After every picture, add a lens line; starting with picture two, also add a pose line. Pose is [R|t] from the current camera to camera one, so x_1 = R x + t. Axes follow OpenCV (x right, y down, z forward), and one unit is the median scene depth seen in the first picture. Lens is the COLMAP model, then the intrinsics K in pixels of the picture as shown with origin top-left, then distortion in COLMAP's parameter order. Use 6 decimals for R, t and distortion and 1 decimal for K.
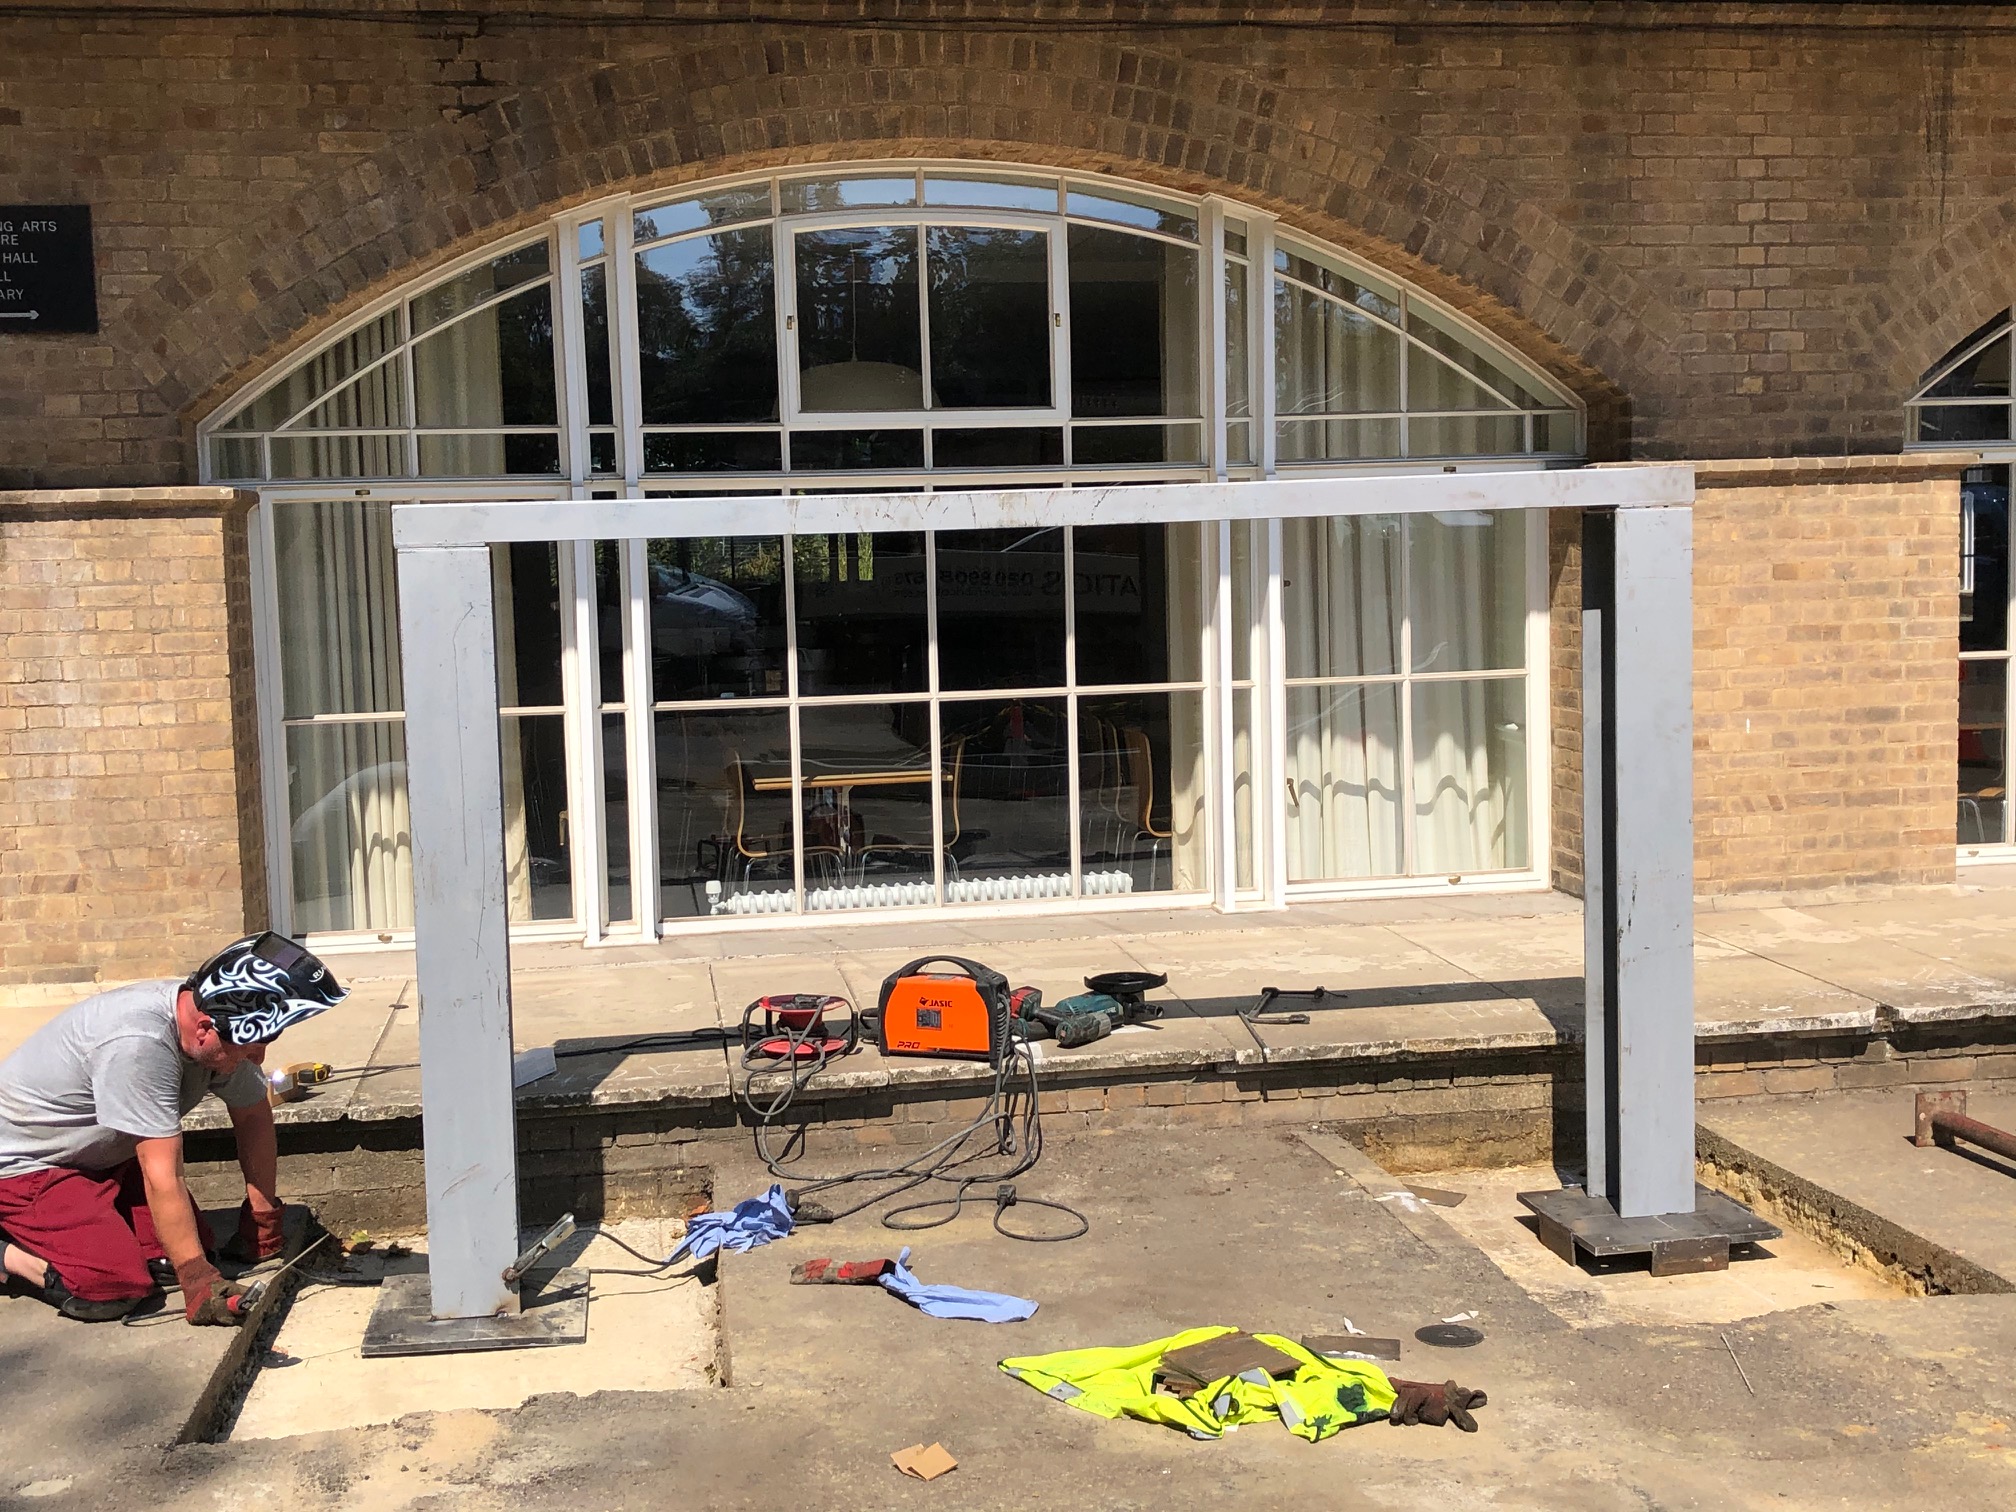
lens RADIAL K [[2237.7, 0, 1010.0], [0, 2237.7, 757.7], [0, 0, 1]] dist [0.000158, 0.000000]
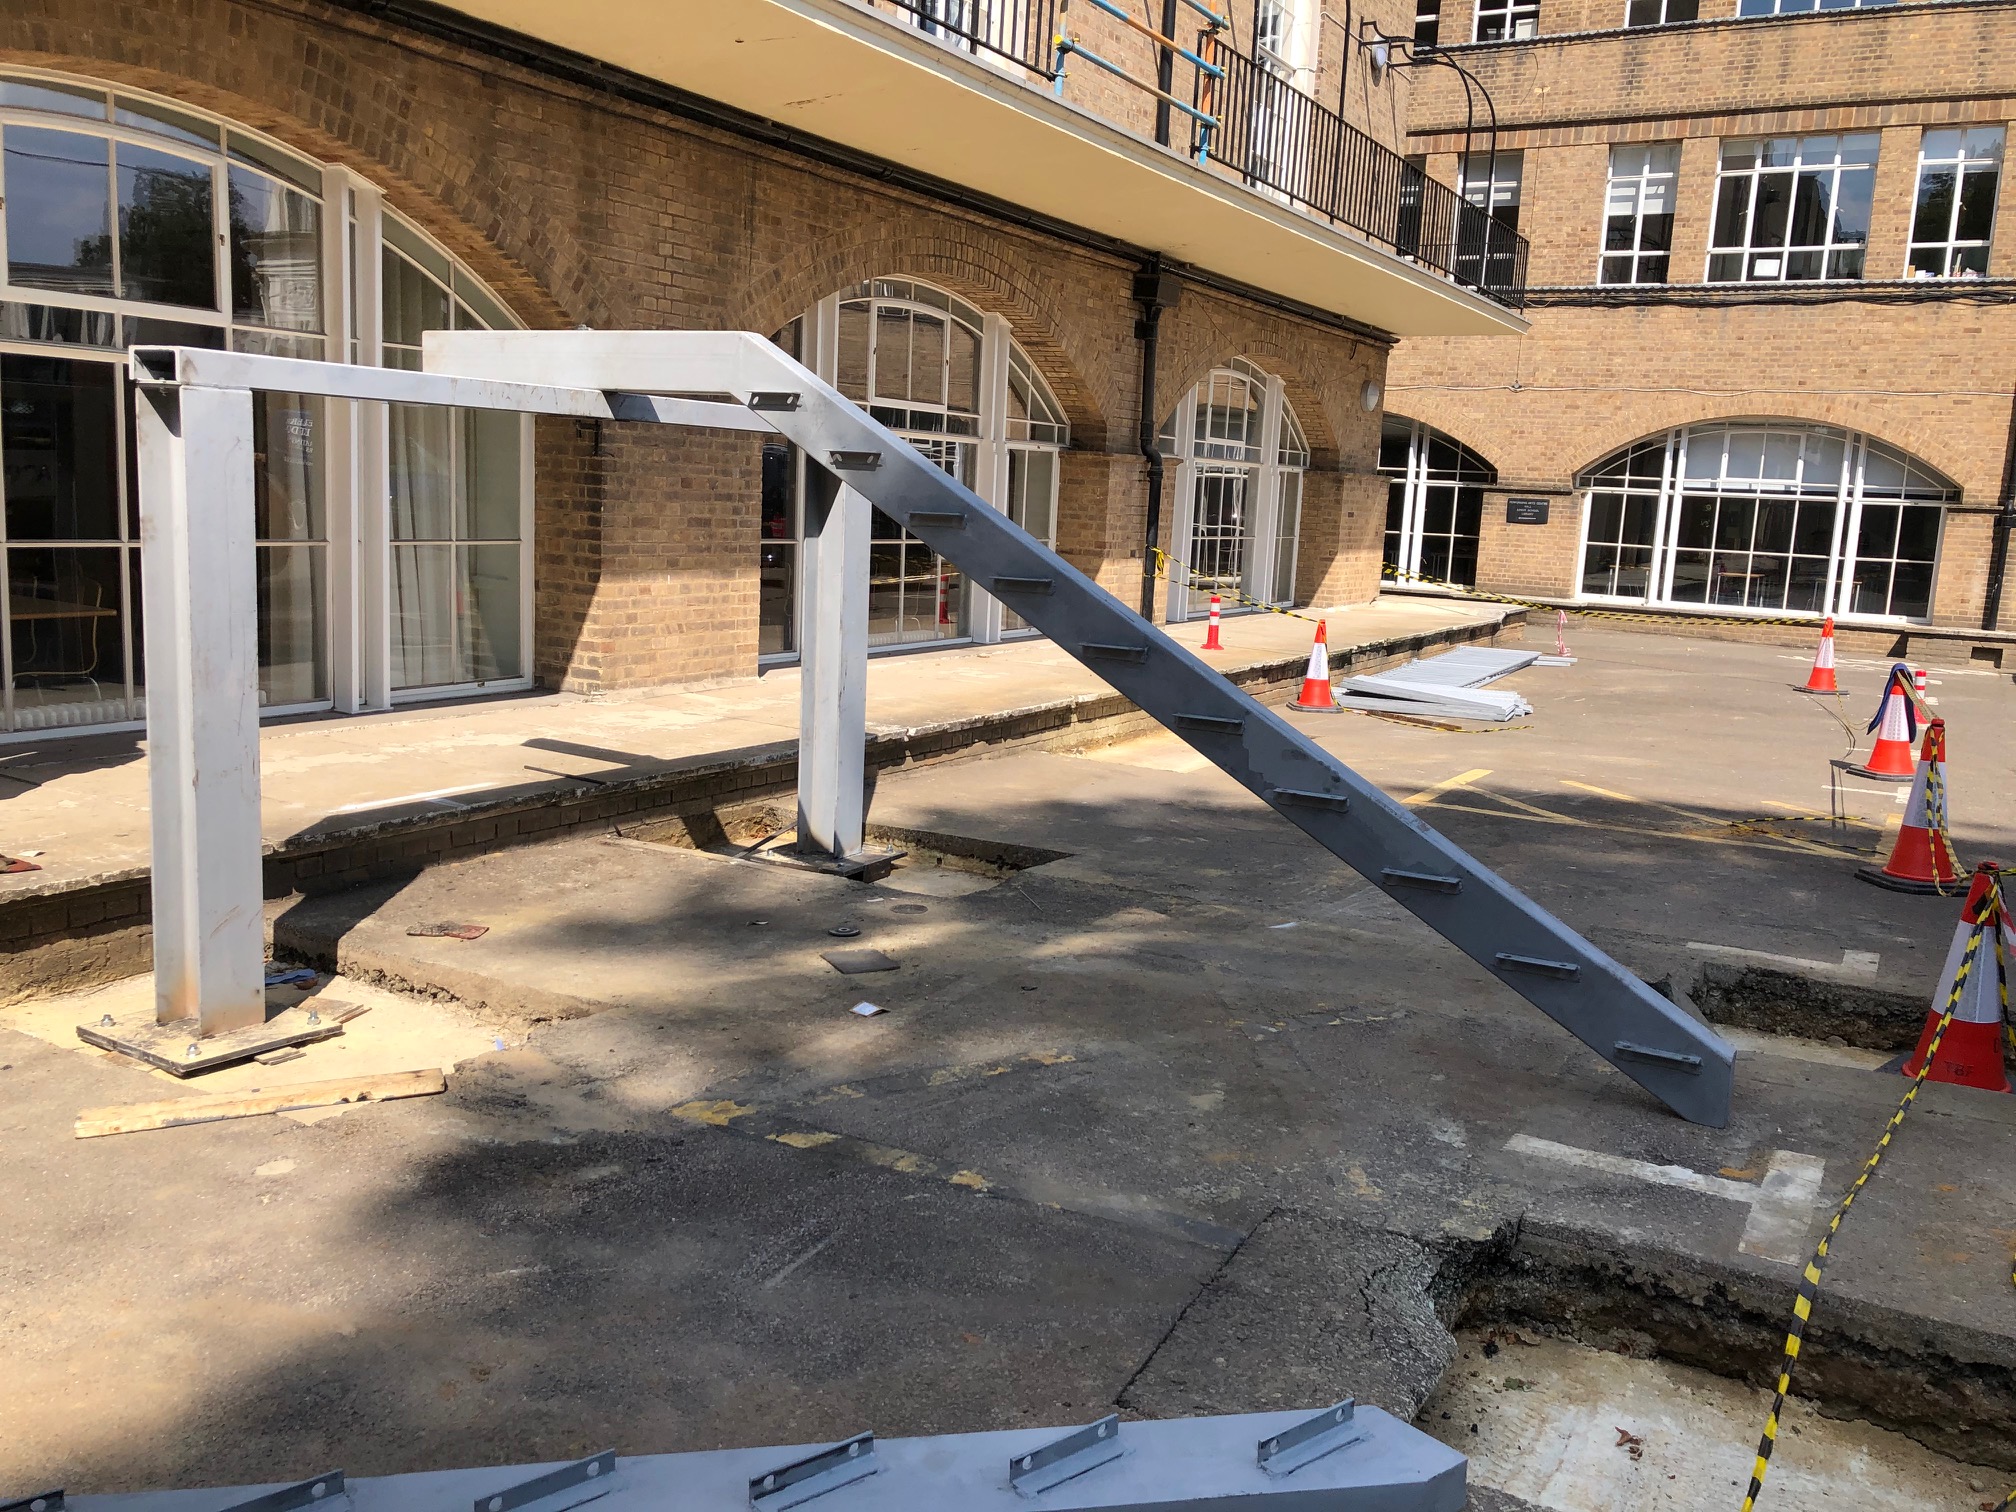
lens RADIAL K [[1650.8, 0, 1002.9], [0, 1650.8, 737.0], [0, 0, 1]] dist [0.035063, -0.037760]
pose [[0.636247, -0.057403, 0.769347, -0.431377], [0.007327, 0.997633, 0.068377, 0.018844], [-0.771450, -0.037867, 0.635162, 0.069712]]
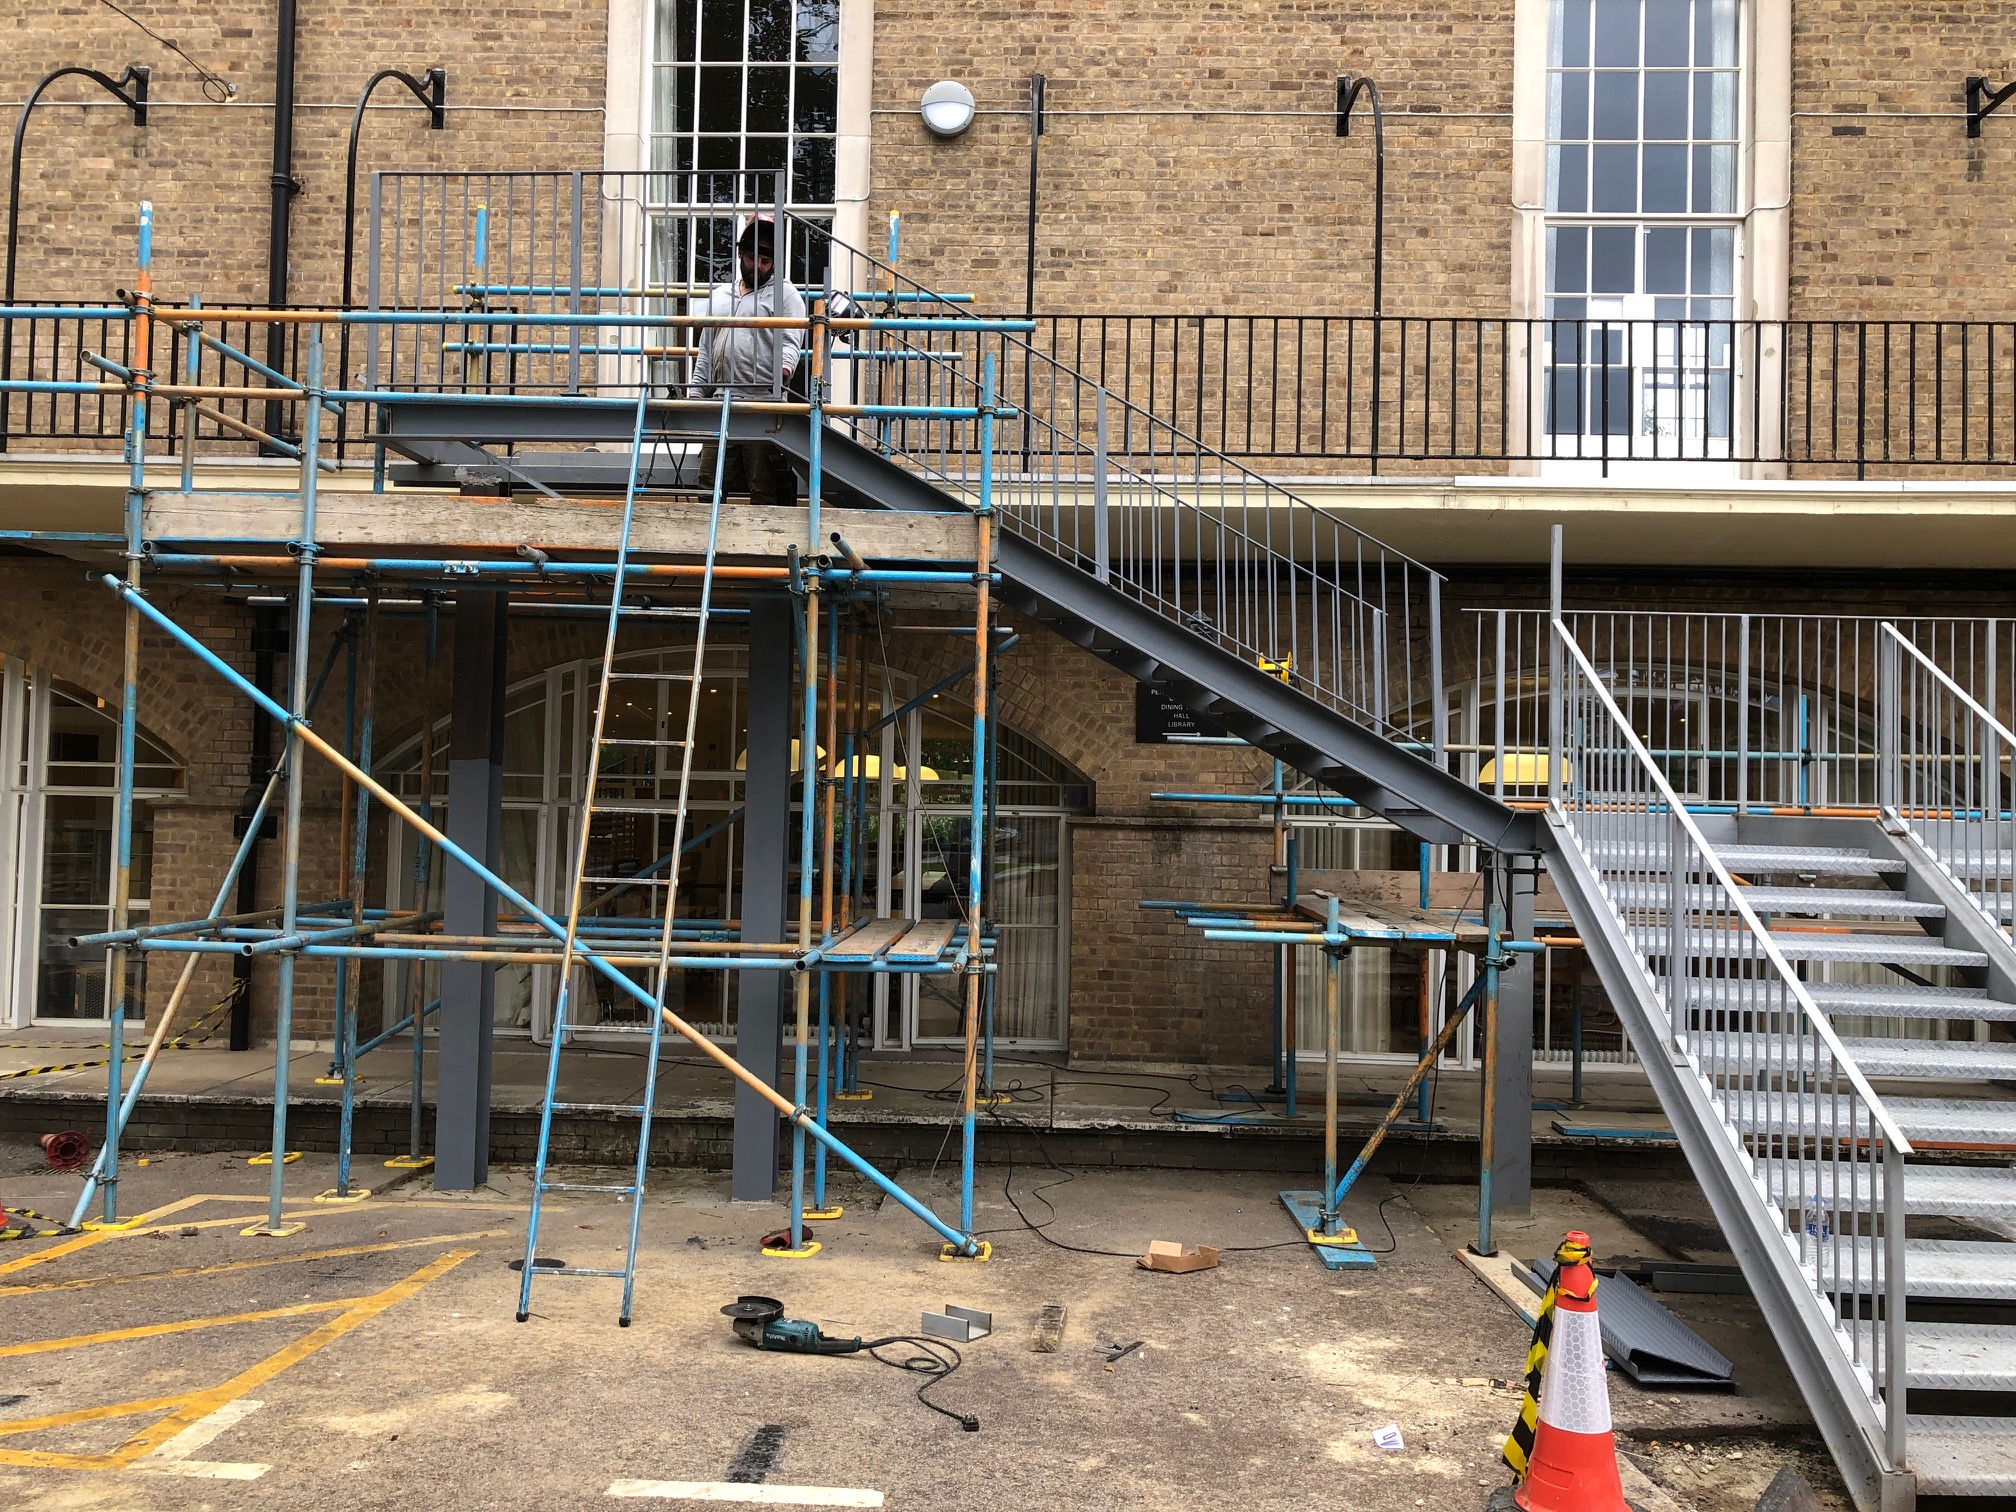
lens RADIAL K [[1650.8, 0, 1005.0], [0, 1650.8, 740.2], [0, 0, 1]] dist [0.035063, -0.037760]
pose [[0.978894, 0.040791, -0.200258, -0.271889], [-0.067413, 0.989484, -0.127975, 0.013225], [0.192932, 0.138774, 0.971349, -0.456465]]
